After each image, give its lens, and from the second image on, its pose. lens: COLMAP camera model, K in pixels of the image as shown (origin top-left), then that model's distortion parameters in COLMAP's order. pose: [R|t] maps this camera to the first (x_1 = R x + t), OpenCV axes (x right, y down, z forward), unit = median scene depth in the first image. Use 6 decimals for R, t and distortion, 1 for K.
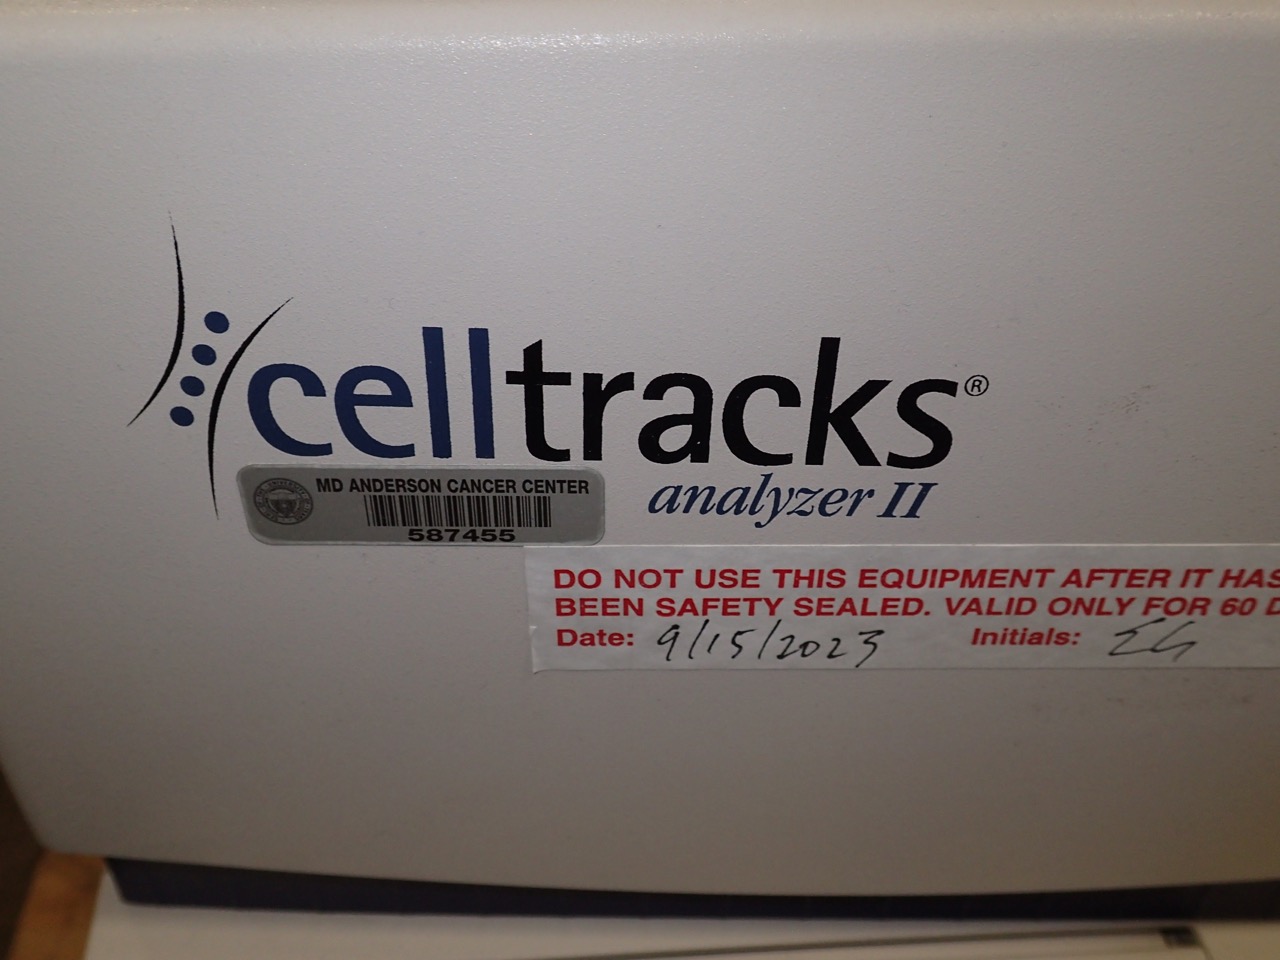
lens RADIAL K [[1113.4, 0, 641.4], [0, 1113.4, 481.1], [0, 0, 1]] dist [0.010906, 0.004010]
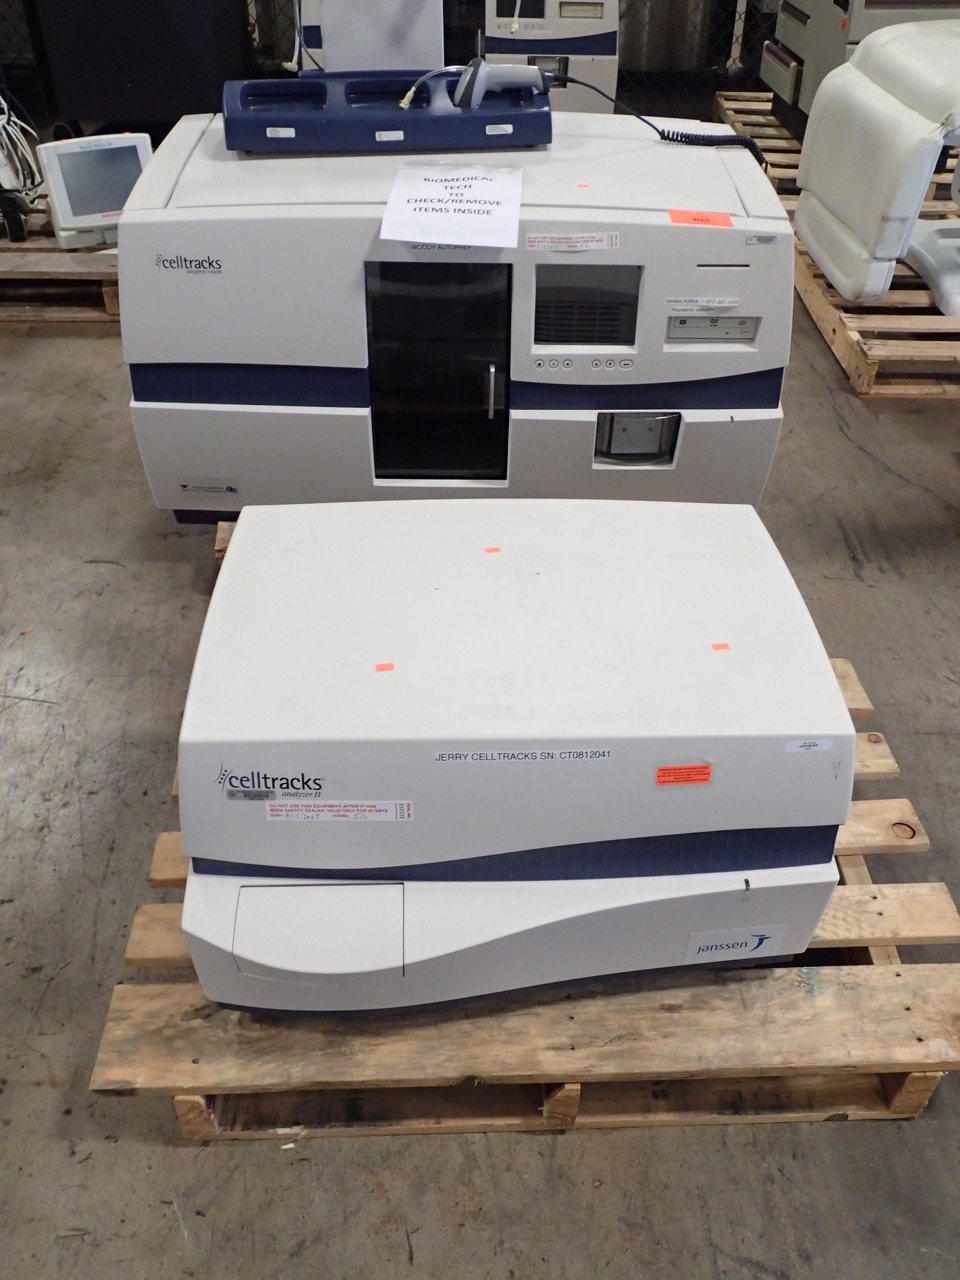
lens RADIAL K [[1113.4, 0, 480.4], [0, 1113.4, 641.1], [0, 0, 1]] dist [0.010906, 0.004010]
pose [[0.999285, 0.001242, -0.037781, 1.645924], [-0.006581, 0.989915, -0.141510, 0.049640], [0.037224, 0.141657, 0.989216, -6.572094]]
